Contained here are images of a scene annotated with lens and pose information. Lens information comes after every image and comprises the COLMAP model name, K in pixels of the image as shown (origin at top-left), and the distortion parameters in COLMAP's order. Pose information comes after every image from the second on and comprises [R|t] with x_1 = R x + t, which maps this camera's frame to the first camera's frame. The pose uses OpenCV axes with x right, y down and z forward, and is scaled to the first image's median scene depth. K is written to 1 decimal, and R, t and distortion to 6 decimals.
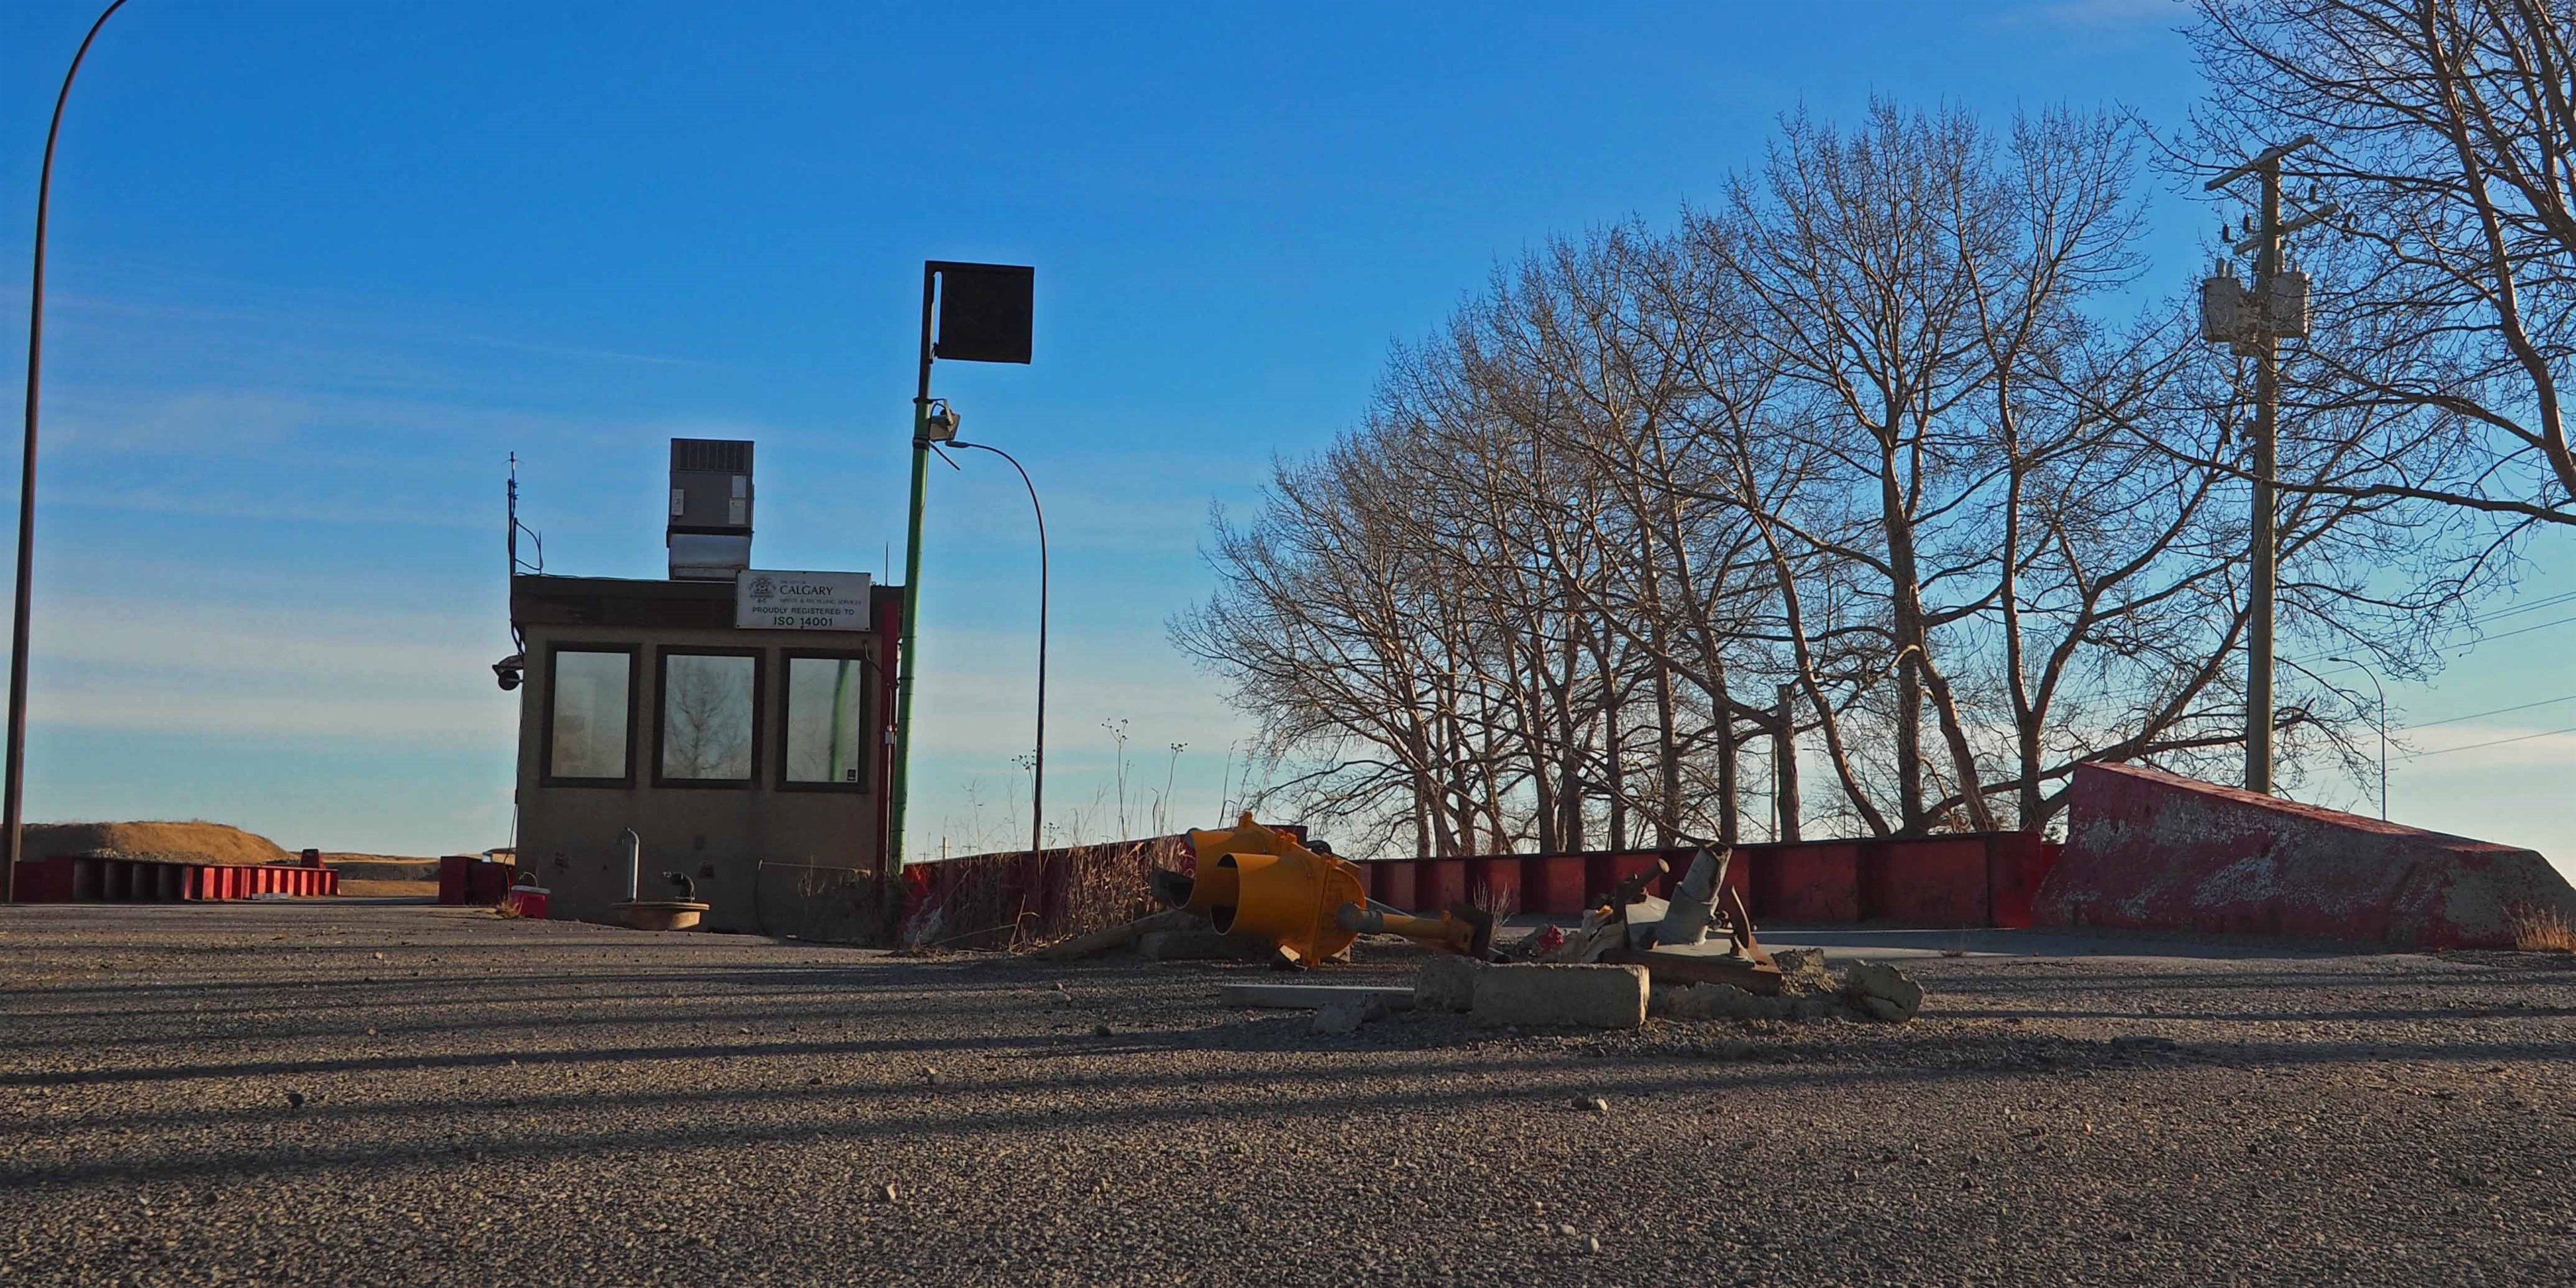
lens RADIAL K [[2995.4, 0, 1429.9], [0, 2995.4, 541.1], [0, 0, 1]] dist [0.005056, 0.000136]
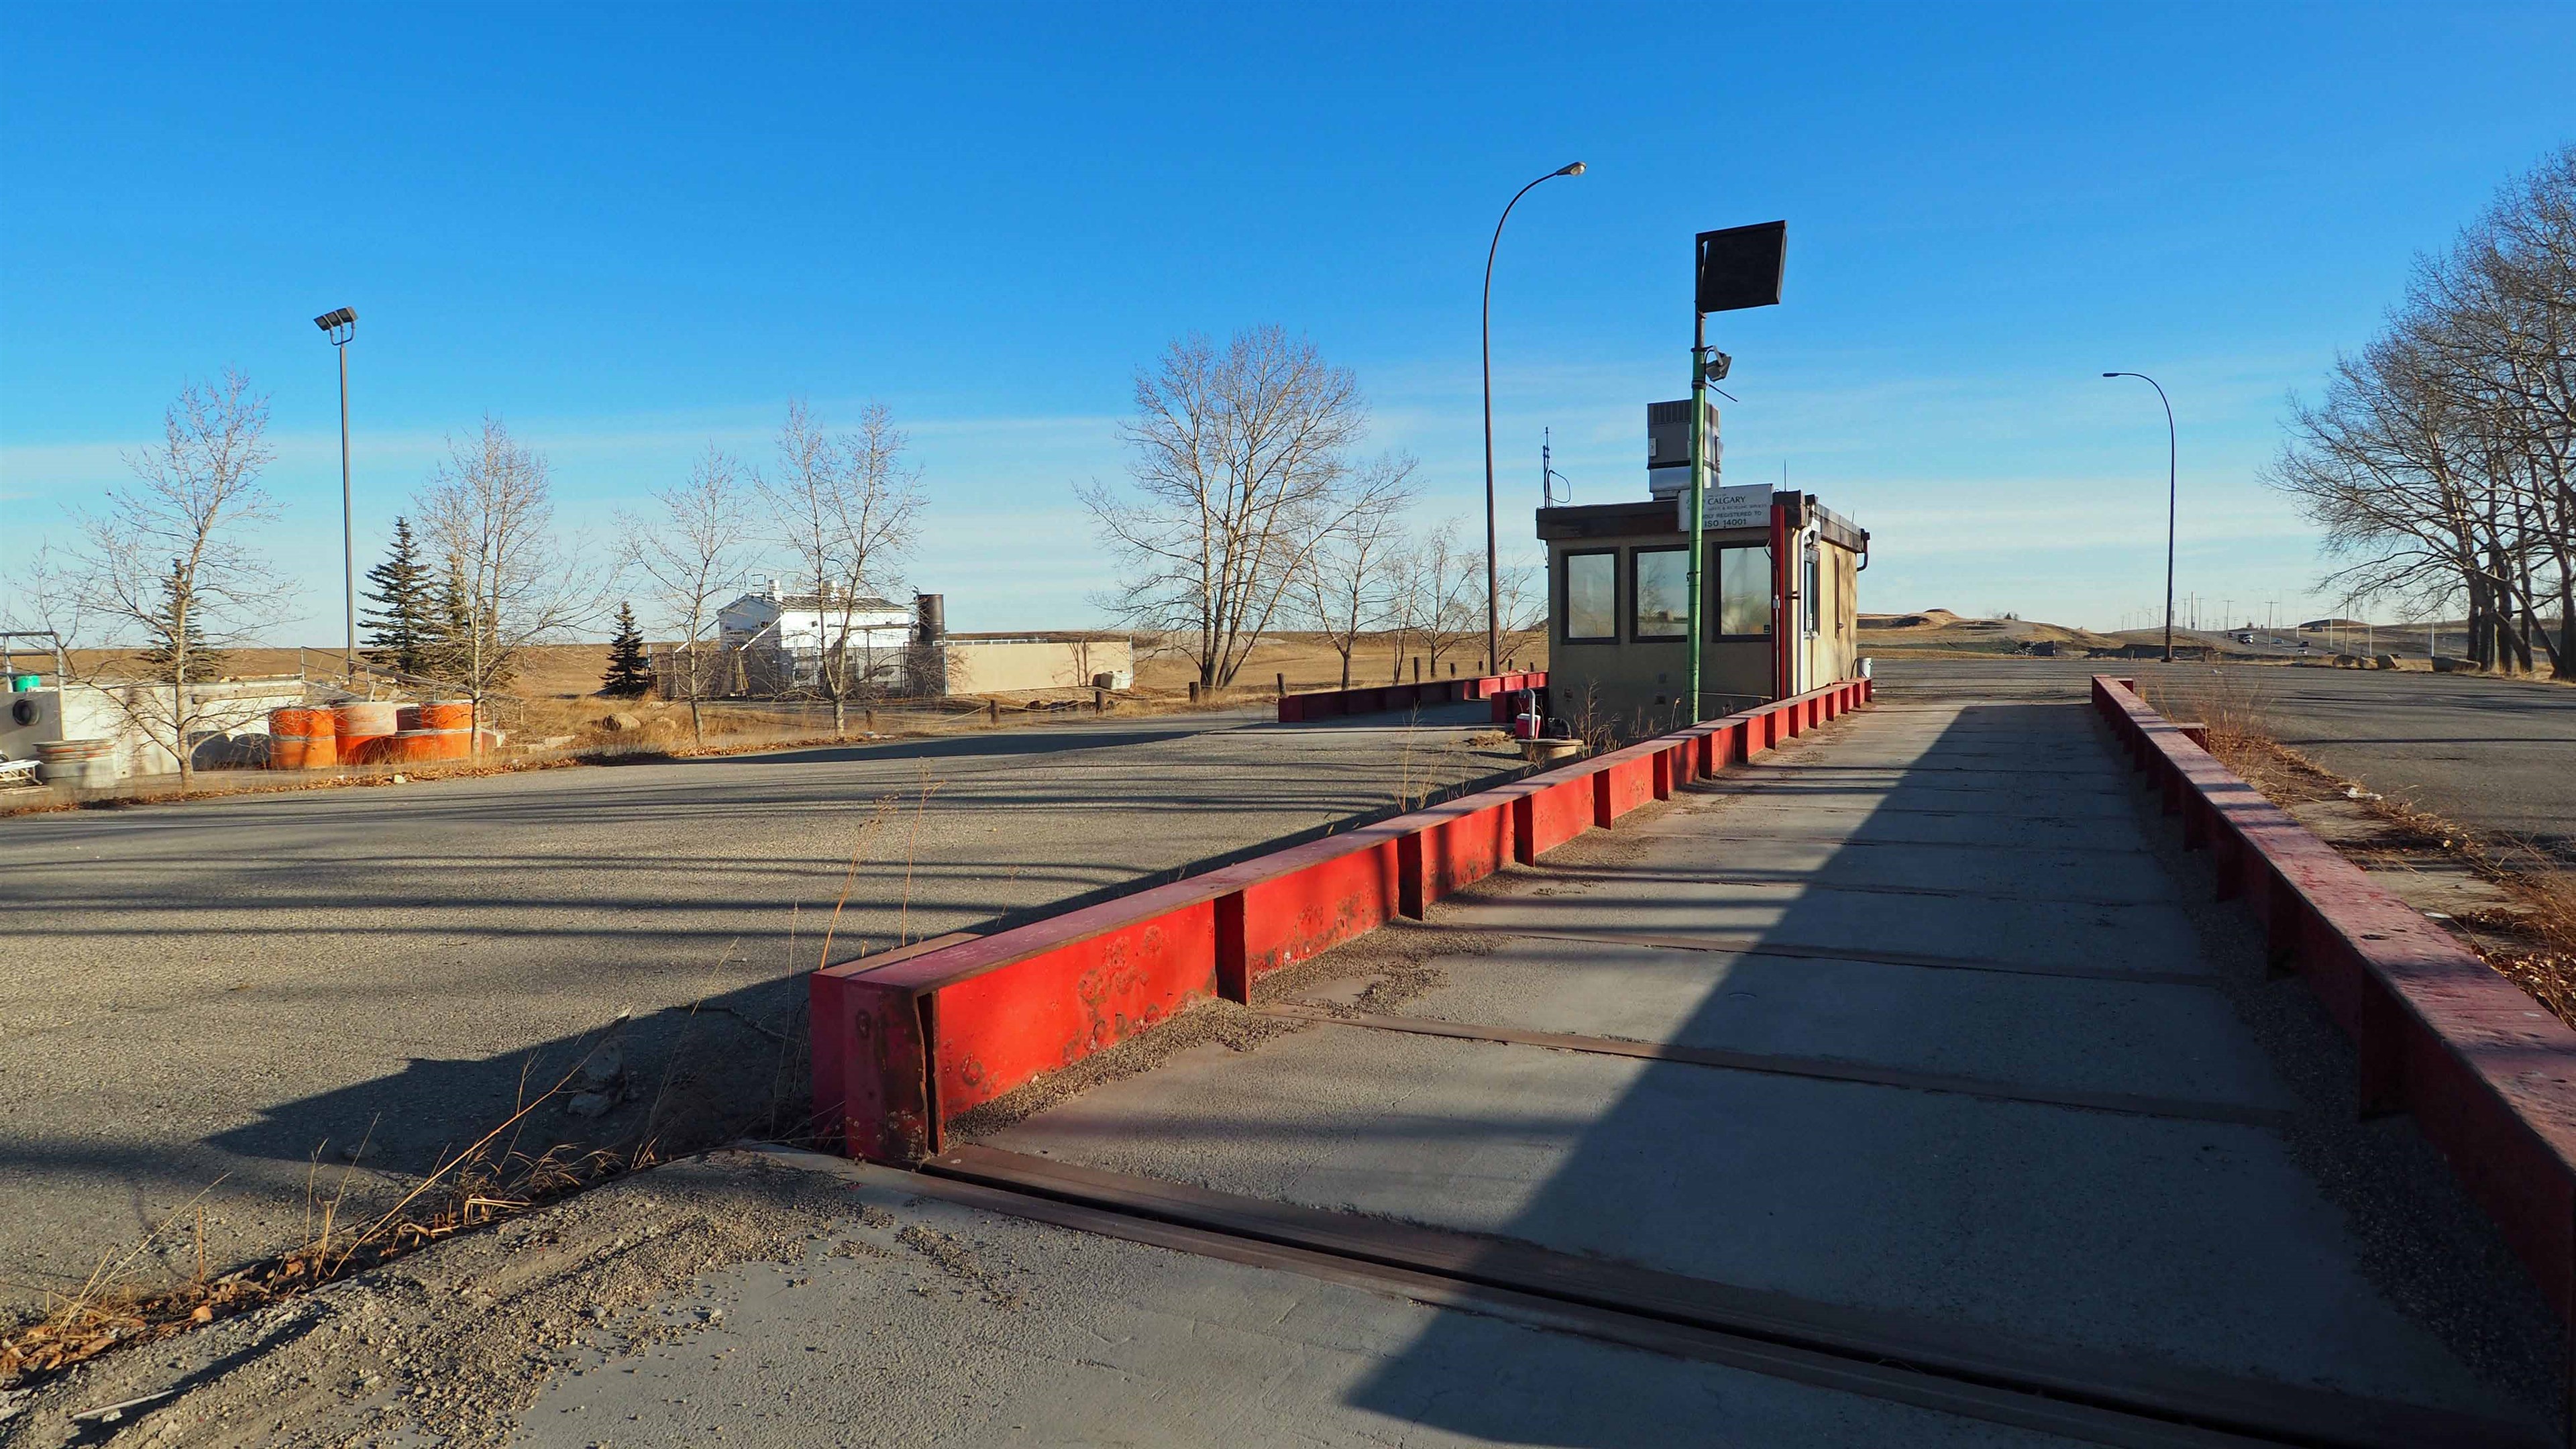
lens RADIAL K [[1399.8, 0, 1301.9], [0, 1399.8, 726.3], [0, 0, 1]] dist [-0.012346, -0.000349]
pose [[0.745519, 0.015435, -0.666305, 0.049952], [0.106802, 0.984046, 0.142294, 0.003650], [0.657871, -0.177245, 0.731977, 0.221223]]
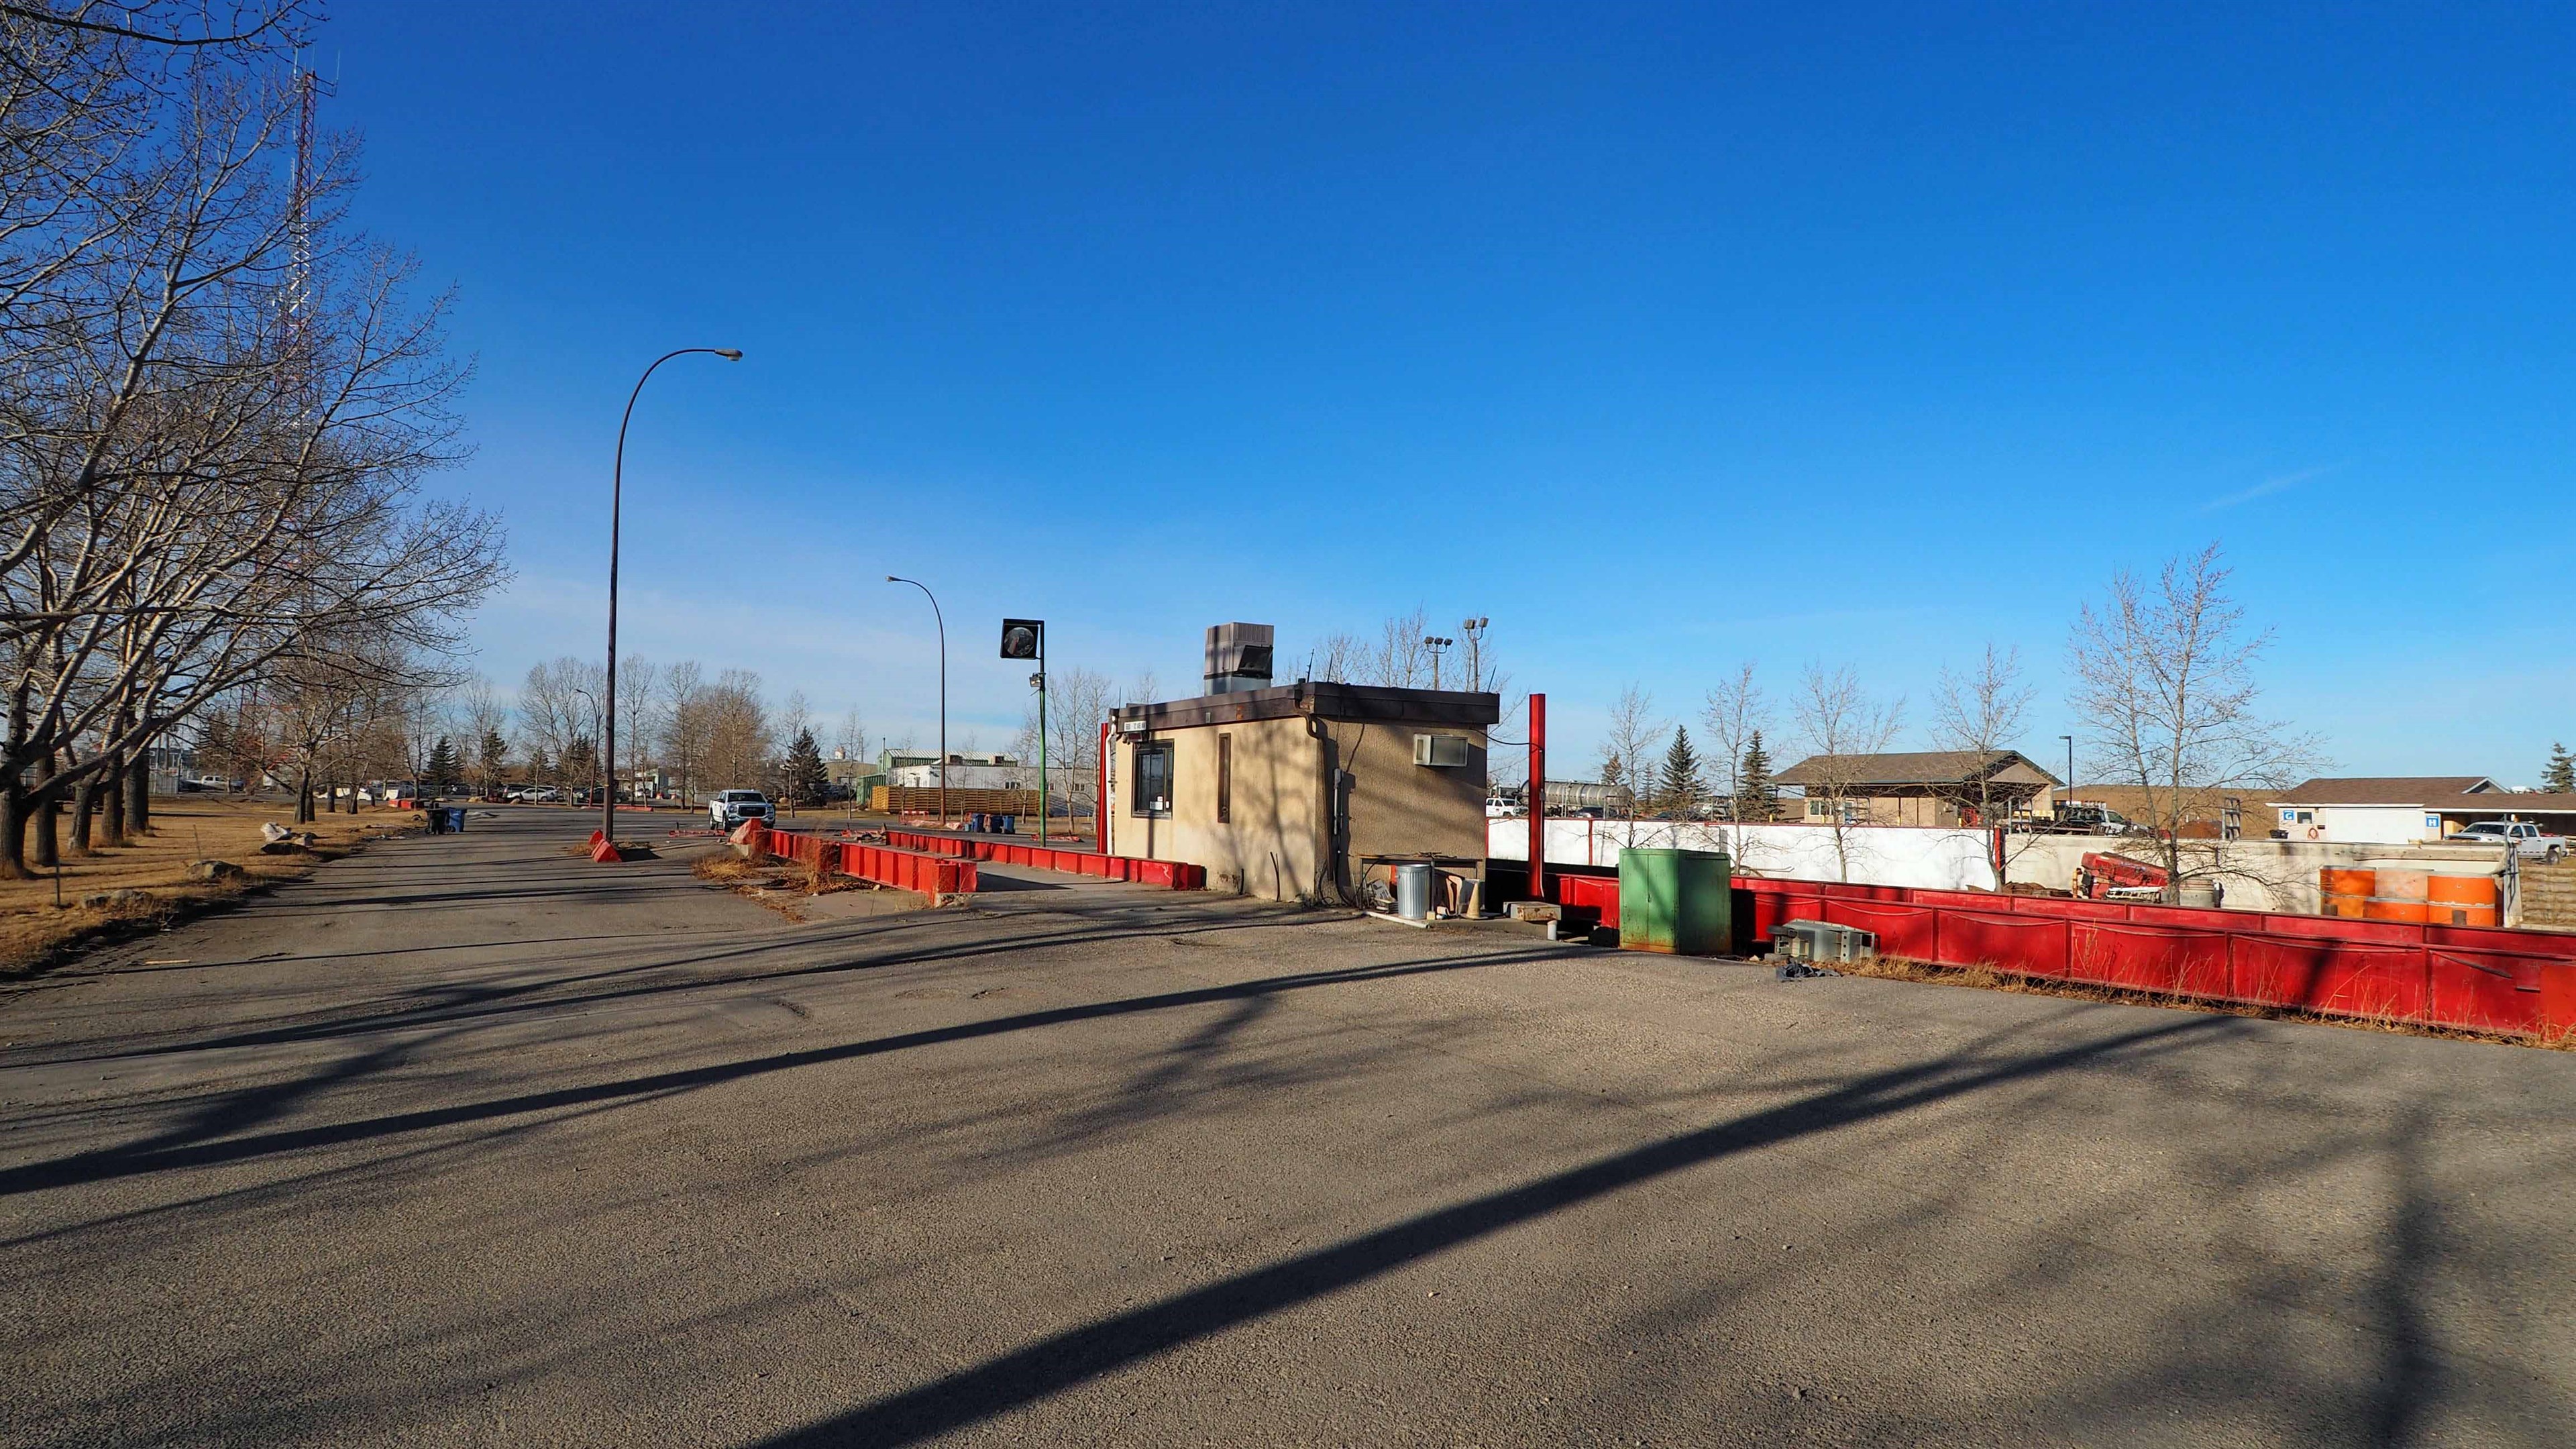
lens RADIAL K [[1399.8, 0, 1301.9], [0, 1399.8, 726.3], [0, 0, 1]] dist [-0.012346, -0.000349]
pose [[-0.969922, -0.038690, -0.240320, -0.049508], [0.003517, 0.984957, -0.172765, 0.108812], [0.243389, -0.168414, -0.955196, 1.136224]]
